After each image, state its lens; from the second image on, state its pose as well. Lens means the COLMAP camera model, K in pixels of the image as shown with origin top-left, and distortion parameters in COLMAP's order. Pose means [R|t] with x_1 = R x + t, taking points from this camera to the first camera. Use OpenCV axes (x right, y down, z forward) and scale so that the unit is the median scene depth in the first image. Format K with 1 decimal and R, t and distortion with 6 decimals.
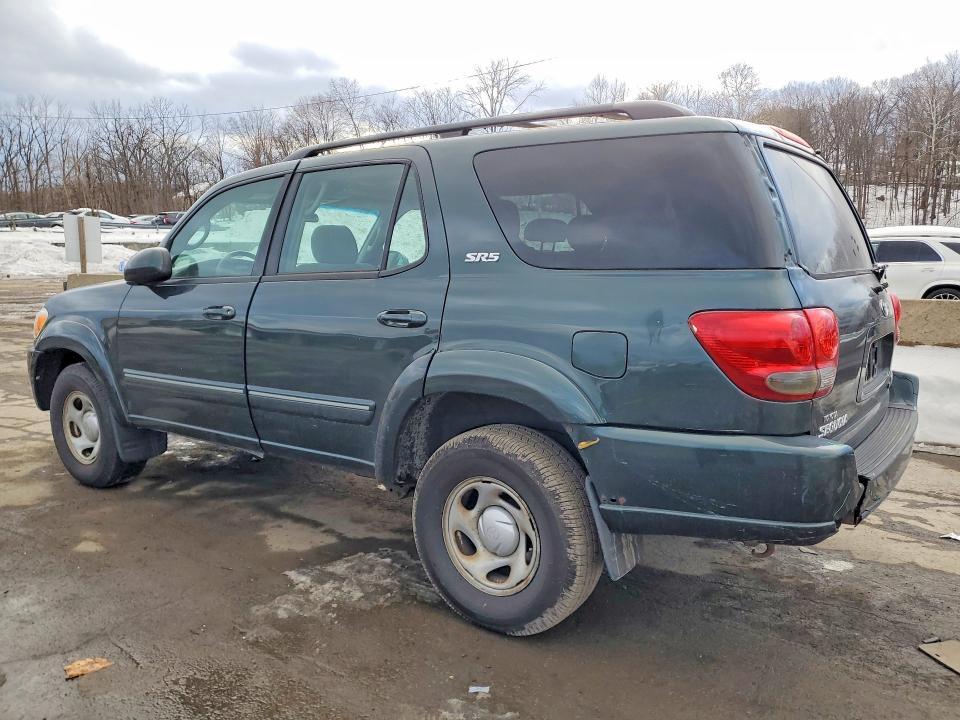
lens RADIAL K [[702.5, 0, 480.0], [0, 702.5, 360.0], [0, 0, 1]] dist [-0.008915, -0.002564]
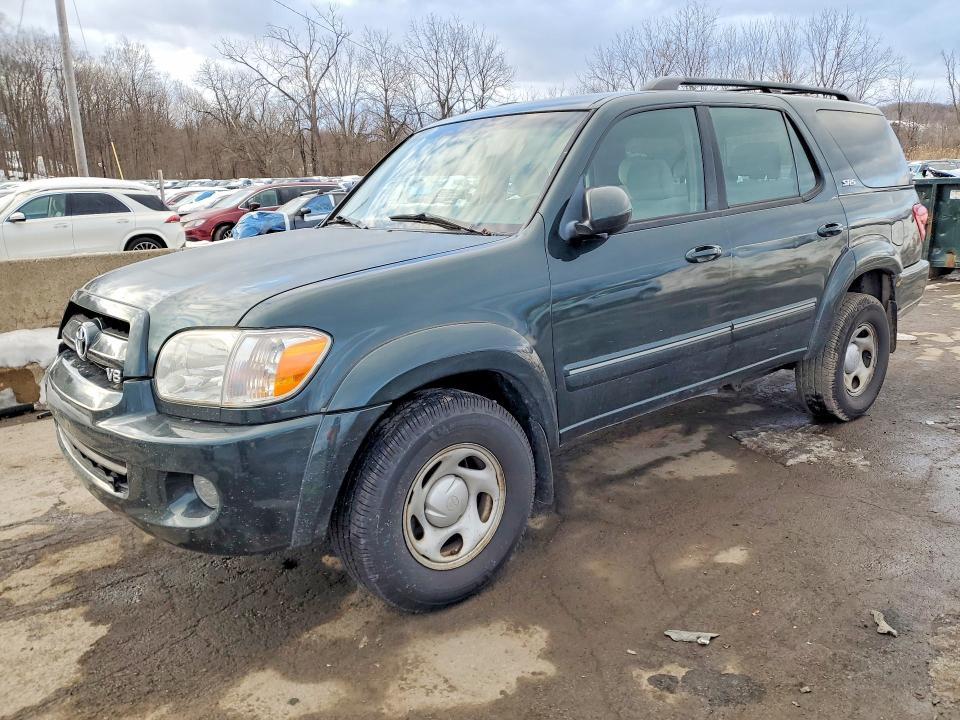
lens RADIAL K [[747.3, 0, 459.7], [0, 747.3, 361.4], [0, 0, 1]] dist [0.015550, -0.000042]
pose [[0.302285, -0.226554, 0.925903, -1.507526], [0.185670, 0.966735, 0.175928, -0.175170], [-0.934960, 0.118732, 0.334293, 1.044223]]
